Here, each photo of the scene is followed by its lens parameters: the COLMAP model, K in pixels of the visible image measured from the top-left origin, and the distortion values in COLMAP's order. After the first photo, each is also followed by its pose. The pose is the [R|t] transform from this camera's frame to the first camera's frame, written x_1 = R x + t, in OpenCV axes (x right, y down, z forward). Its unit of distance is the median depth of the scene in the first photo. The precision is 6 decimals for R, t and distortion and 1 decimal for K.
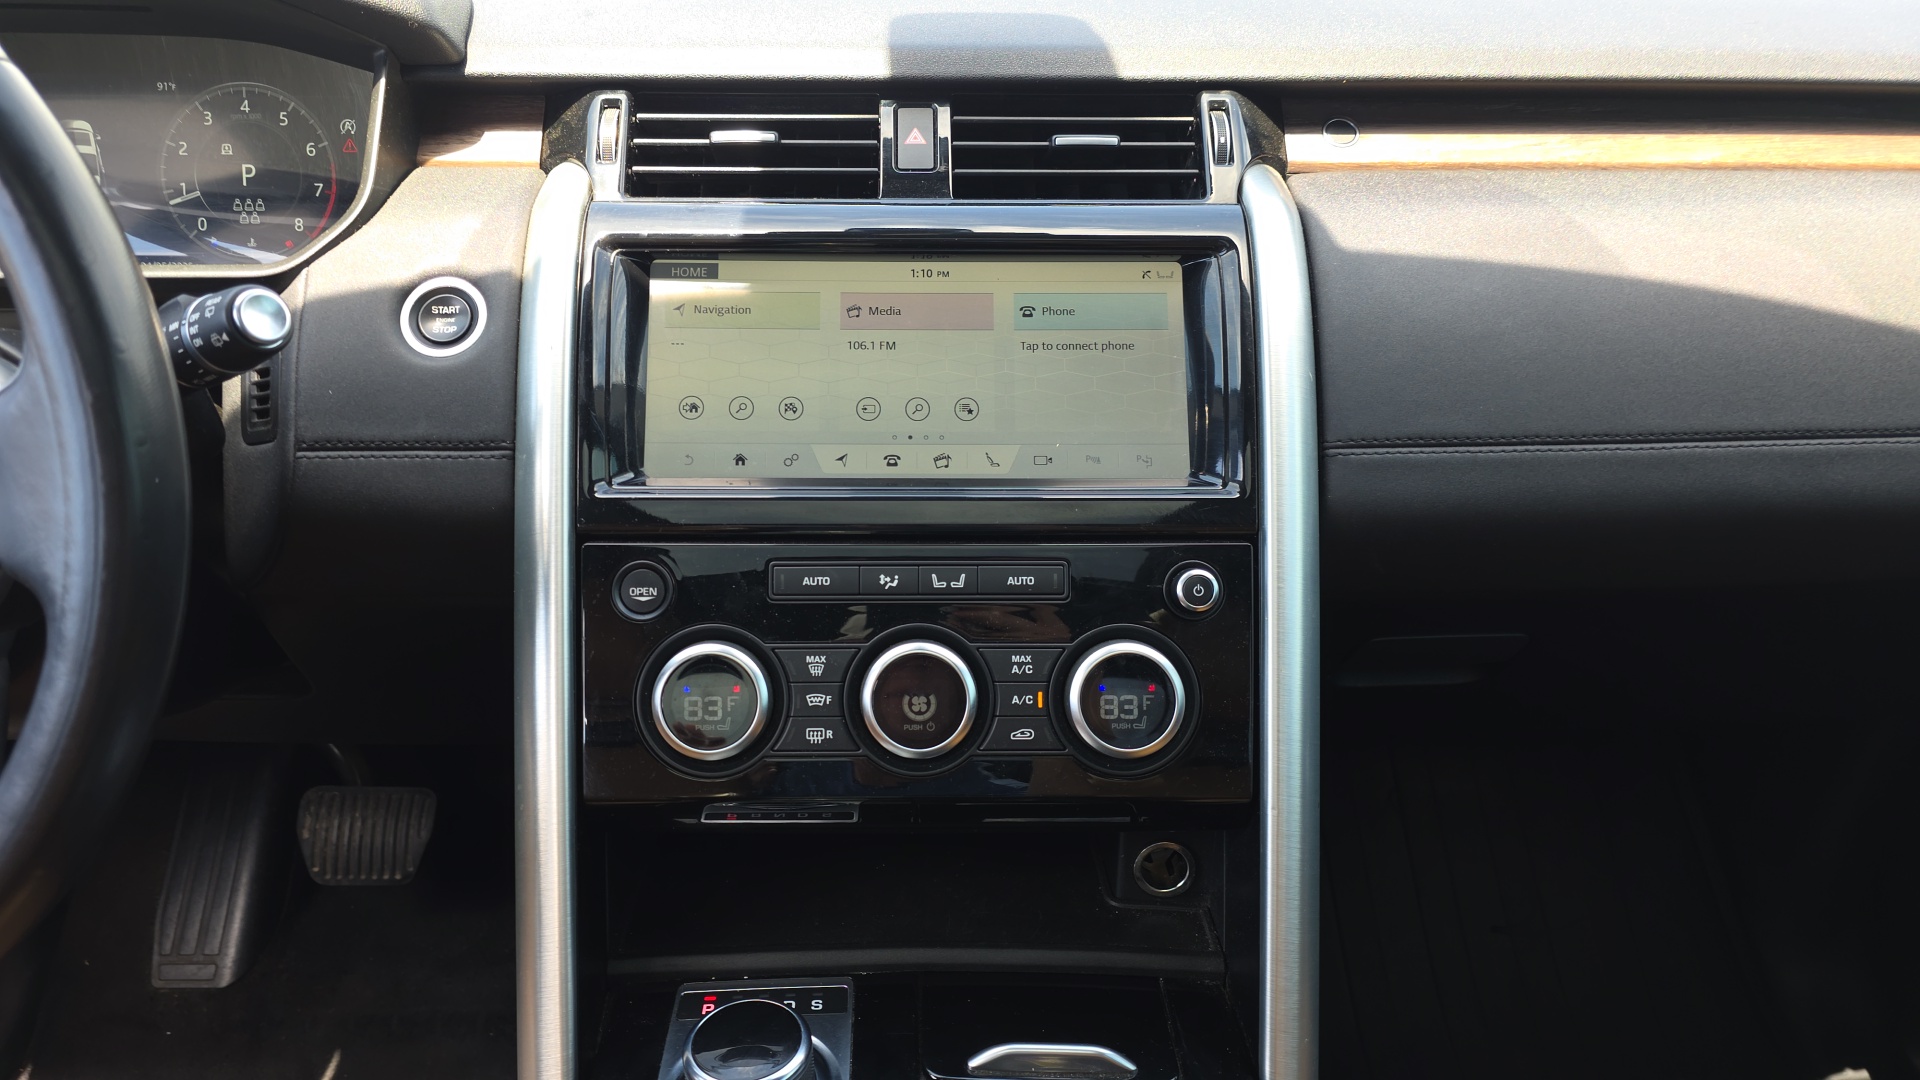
lens RADIAL K [[1324.0, 0, 926.0], [0, 1324.0, 541.2], [0, 0, 1]] dist [0.078227, -0.124977]
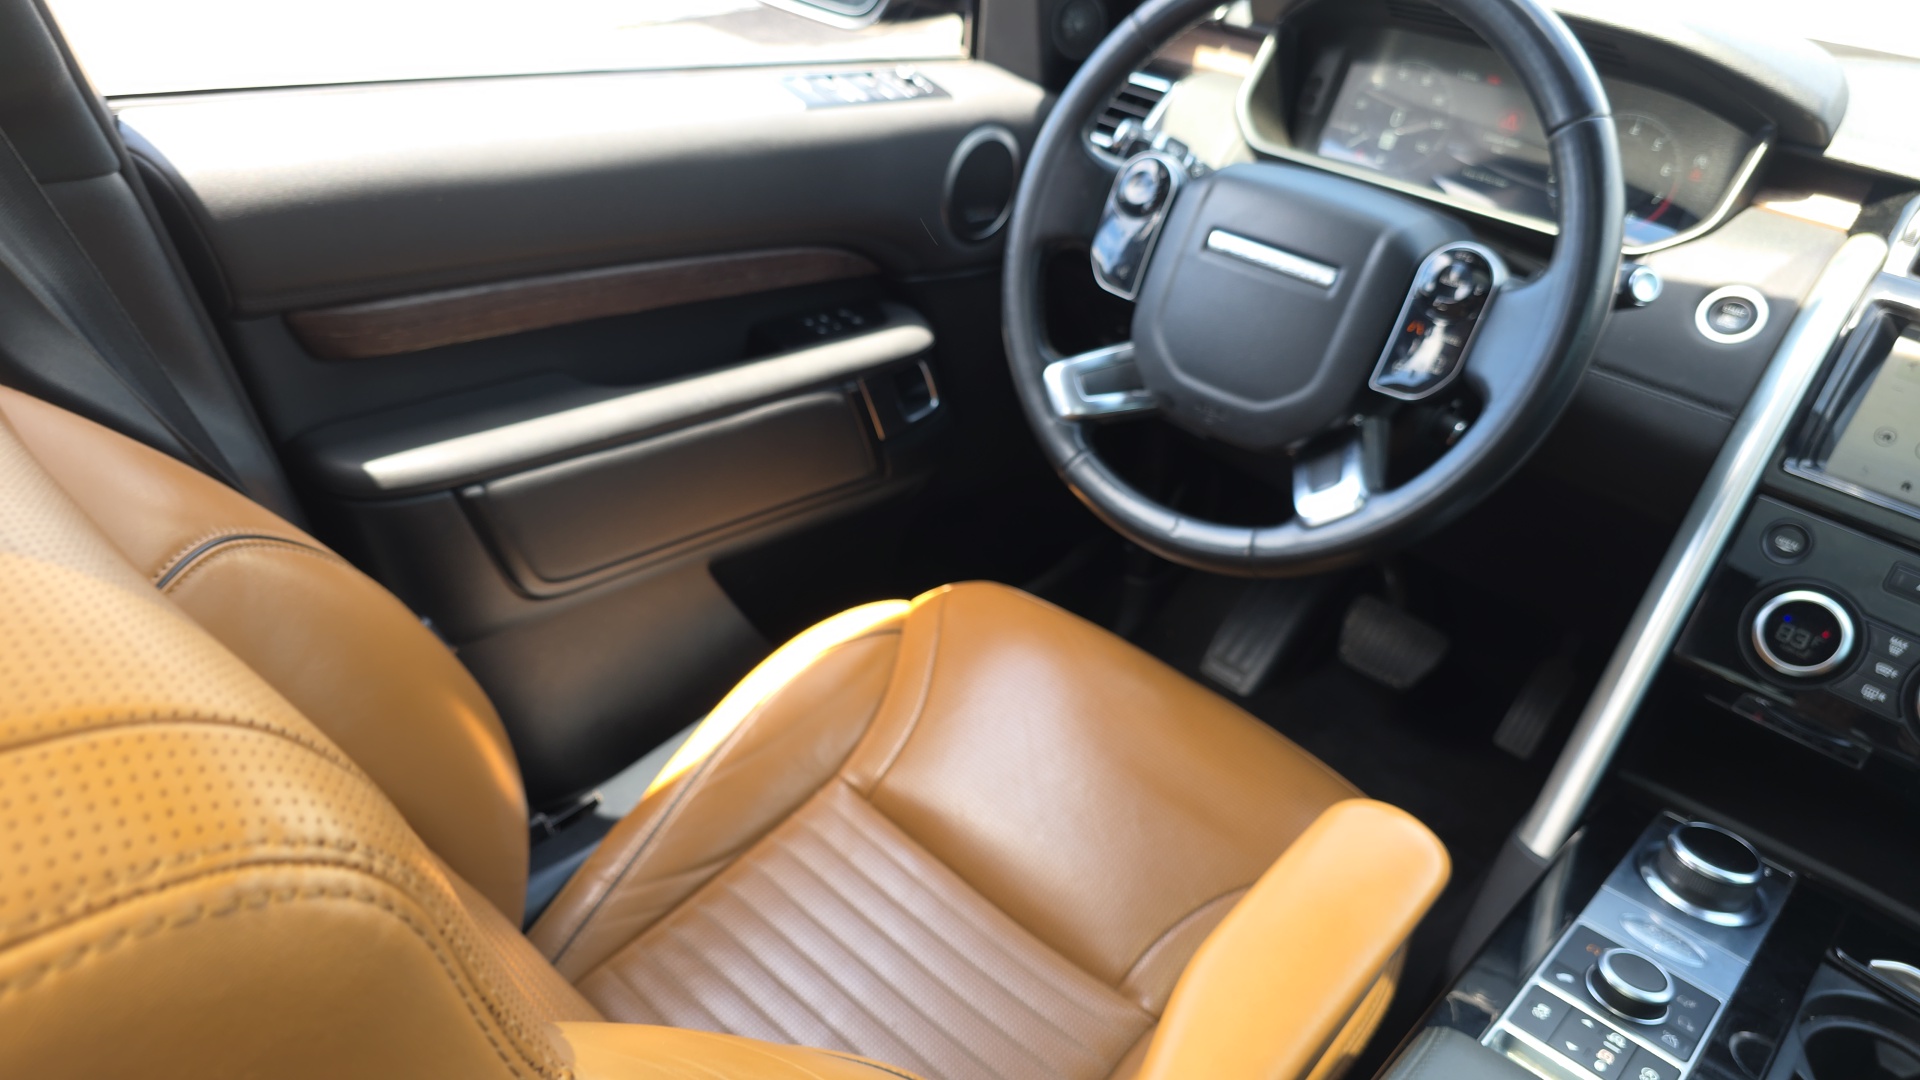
lens RADIAL K [[1311.7, 0, 942.1], [0, 1311.7, 550.4], [0, 0, 1]] dist [0.030516, -0.046165]
pose [[0.705390, 0.420446, -0.570658, -0.042100], [-0.393629, 0.901887, 0.177923, 0.136301], [0.589476, 0.099122, 0.801681, -0.588307]]
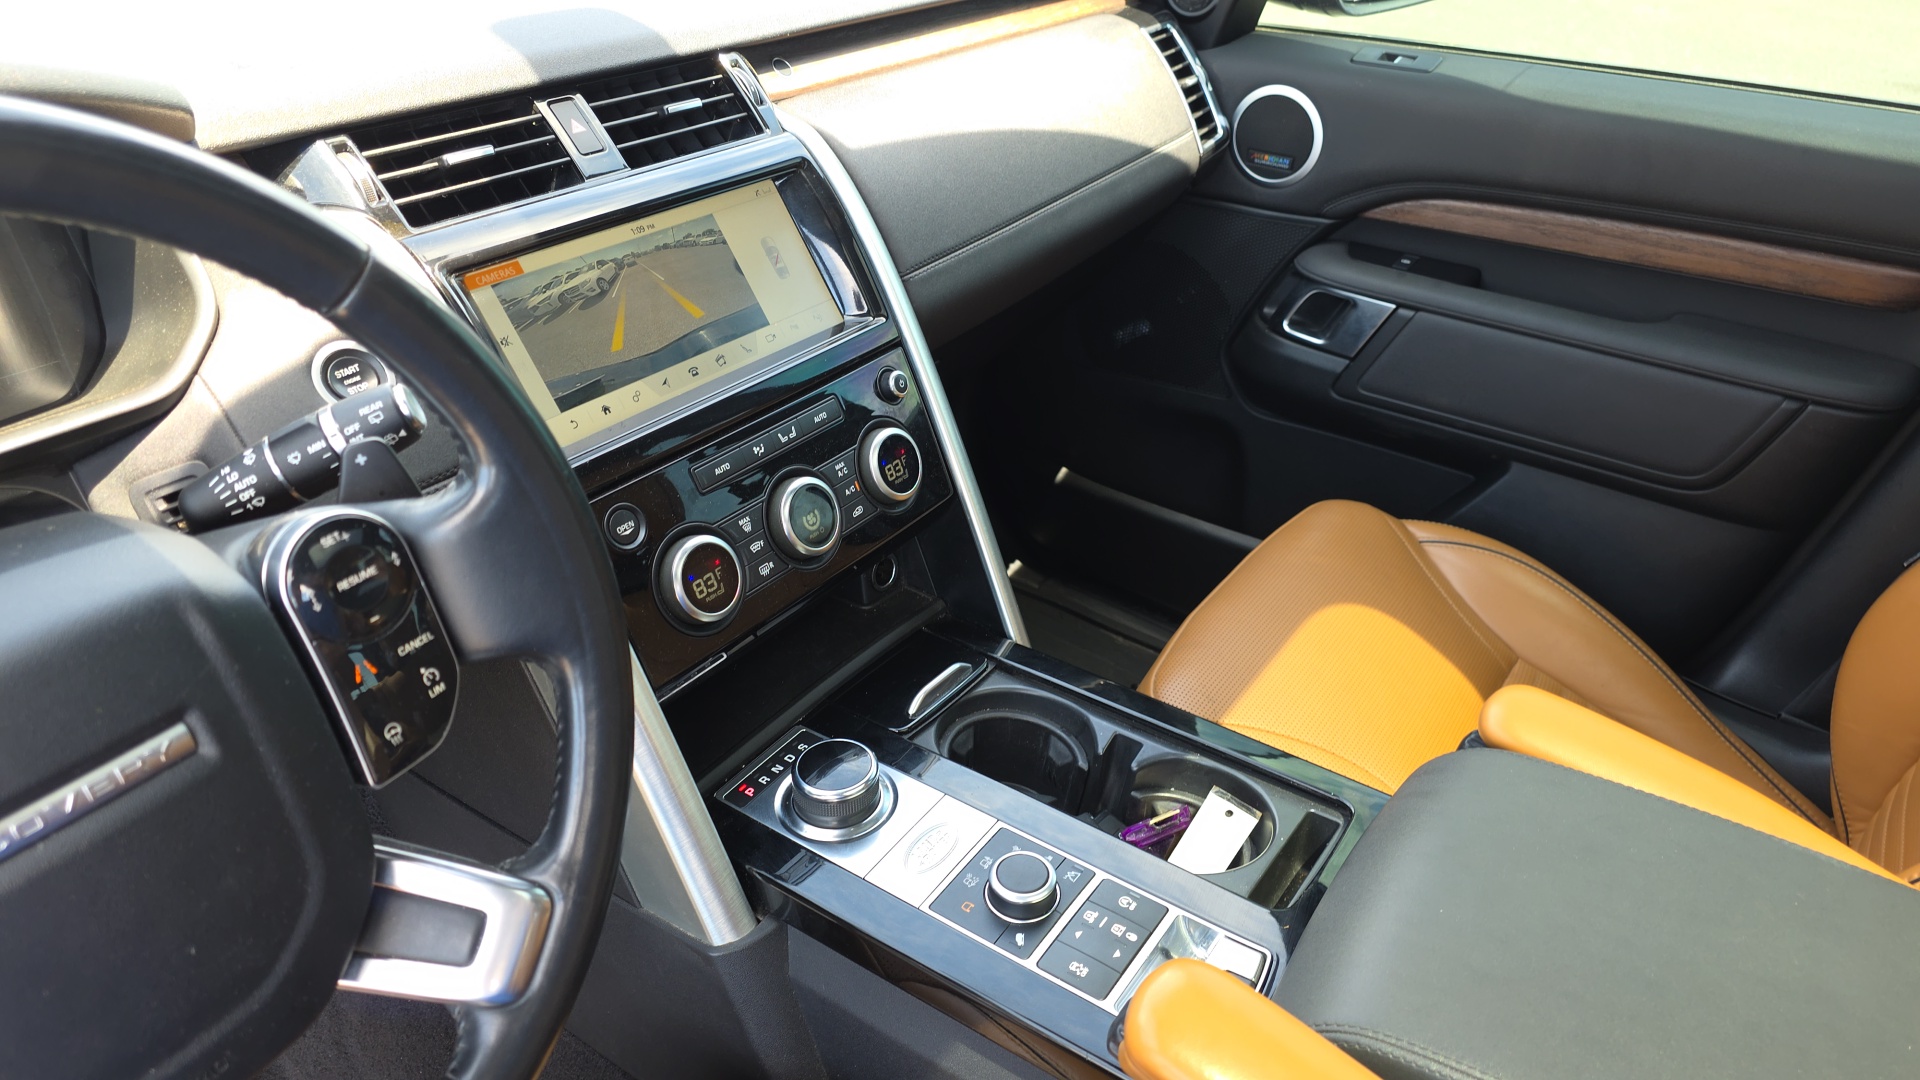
lens RADIAL K [[1279.7, 0, 960.0], [0, 1279.7, 540.0], [0, 0, 1]] dist [0.032491, -0.070270]
pose [[0.589794, -0.411257, 0.694990, -0.813120], [0.306942, 0.910186, 0.278115, -0.178760], [-0.746947, 0.049291, 0.663054, -0.047943]]
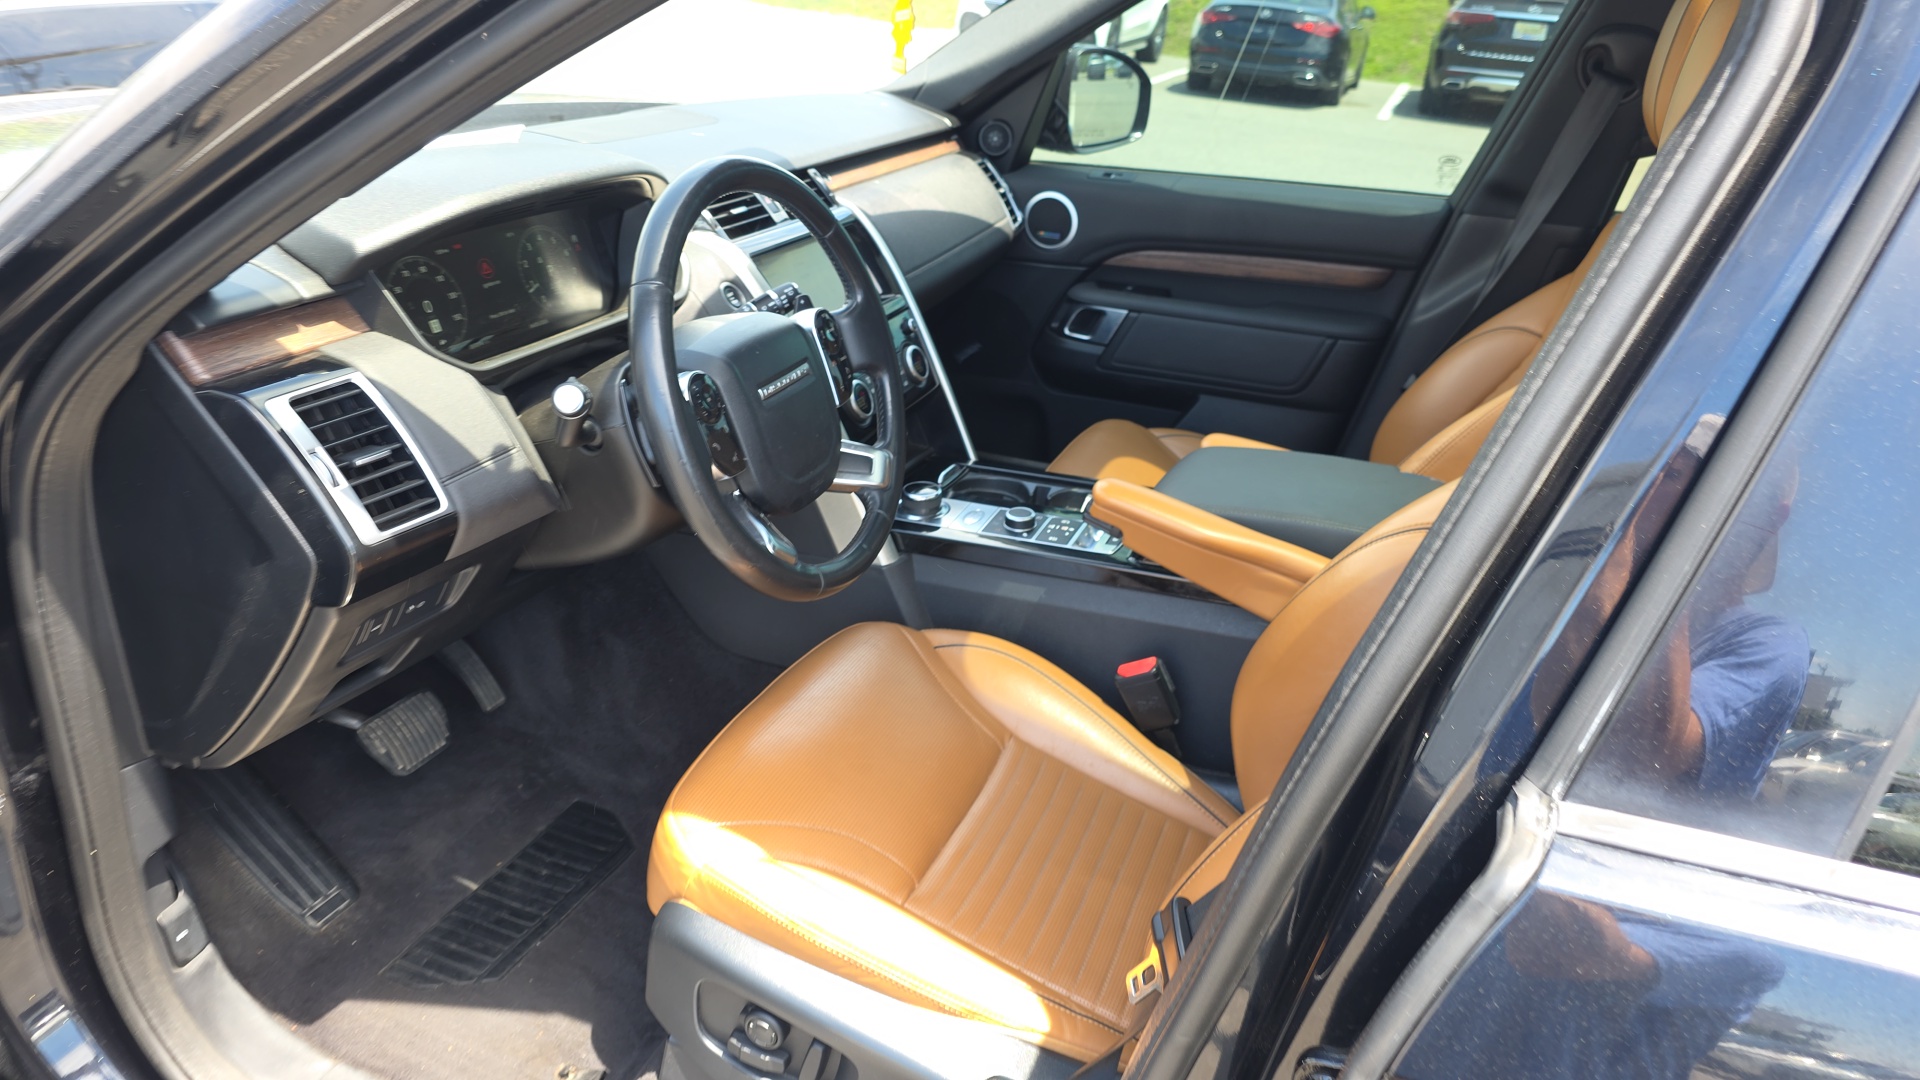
lens RADIAL K [[1228.2, 0, 995.1], [0, 1228.2, 551.4], [0, 0, 1]] dist [-0.000100, -0.001092]
pose [[0.366142, -0.389359, 0.845186, -2.213711], [0.336463, 0.902200, 0.269866, -0.185300], [-0.867602, 0.185565, 0.461338, -0.389205]]
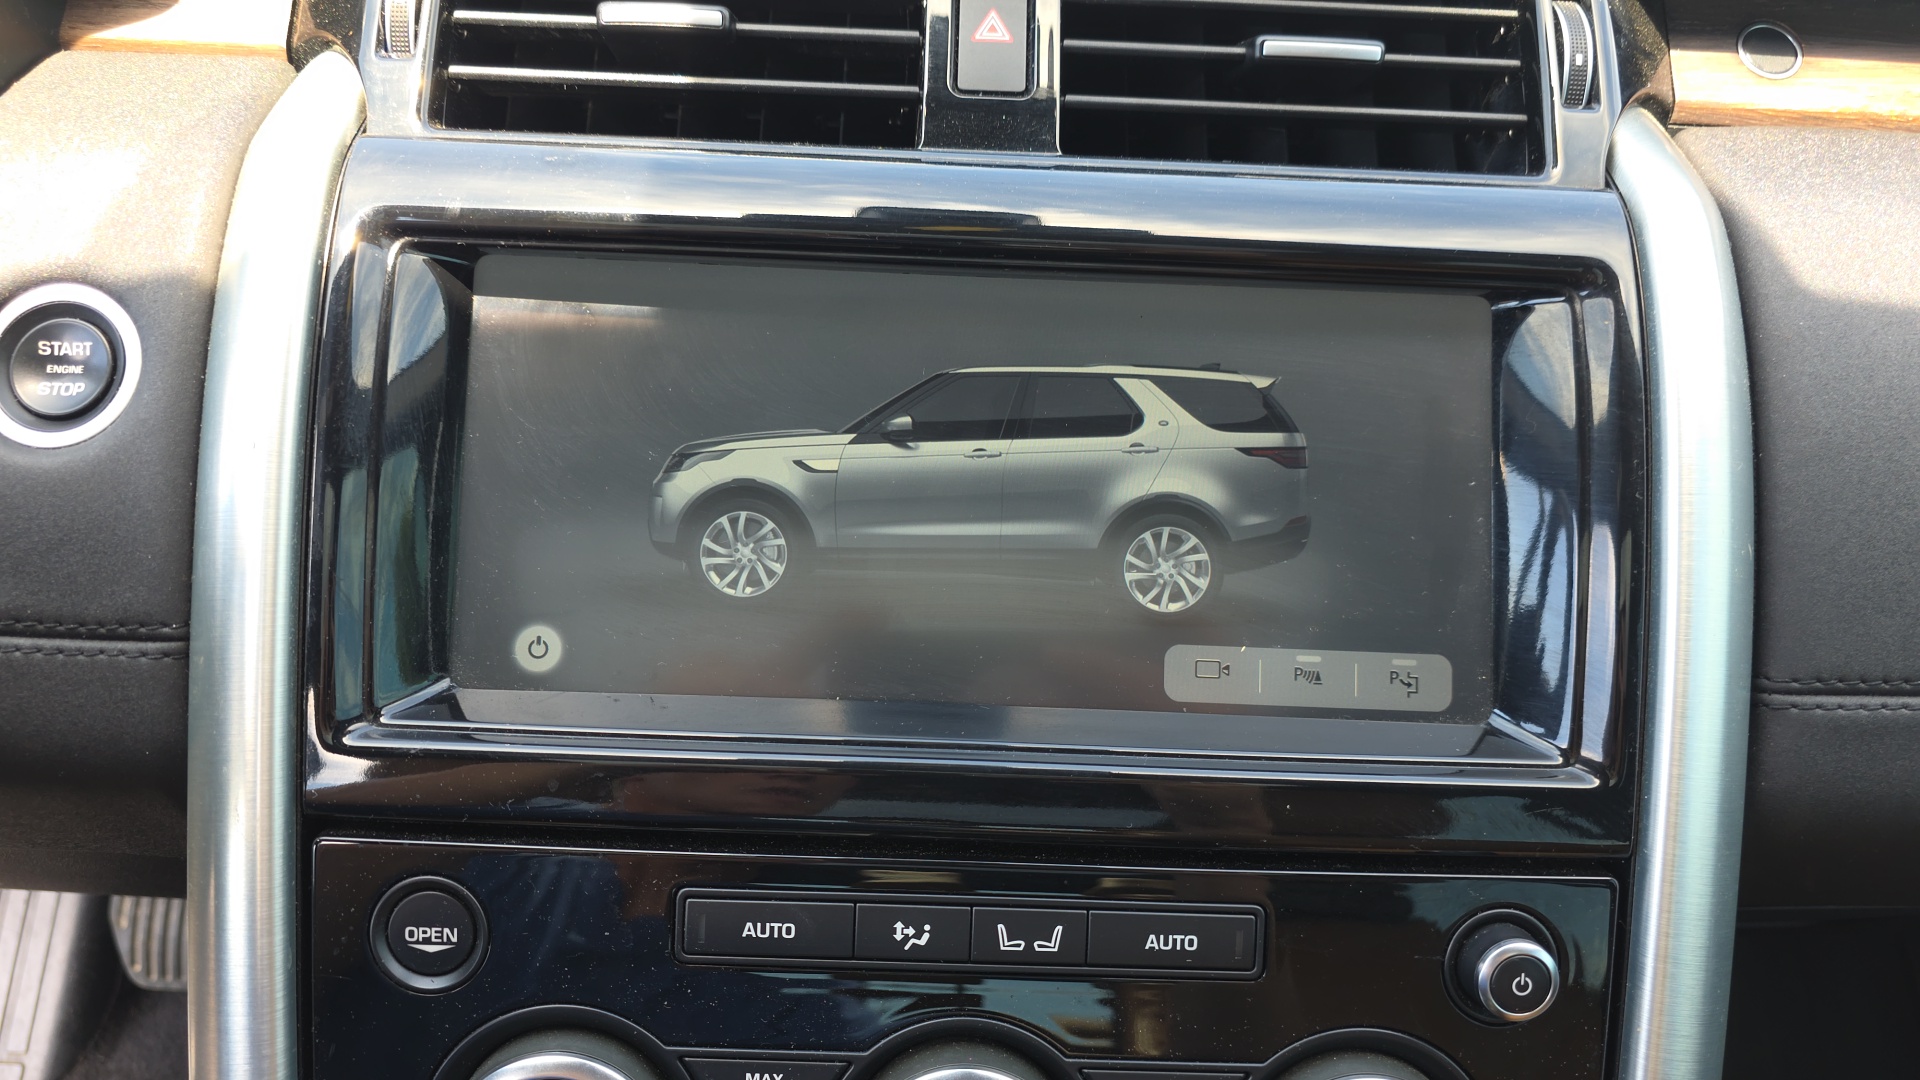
lens RADIAL K [[1318.3, 0, 924.5], [0, 1318.3, 559.5], [0, 0, 1]] dist [0.027069, -0.038765]
pose [[0.999162, 0.040894, 0.001920, -0.027813], [-0.040843, 0.992533, 0.114937, -0.158361], [0.002795, -0.114920, 0.993371, 0.470961]]
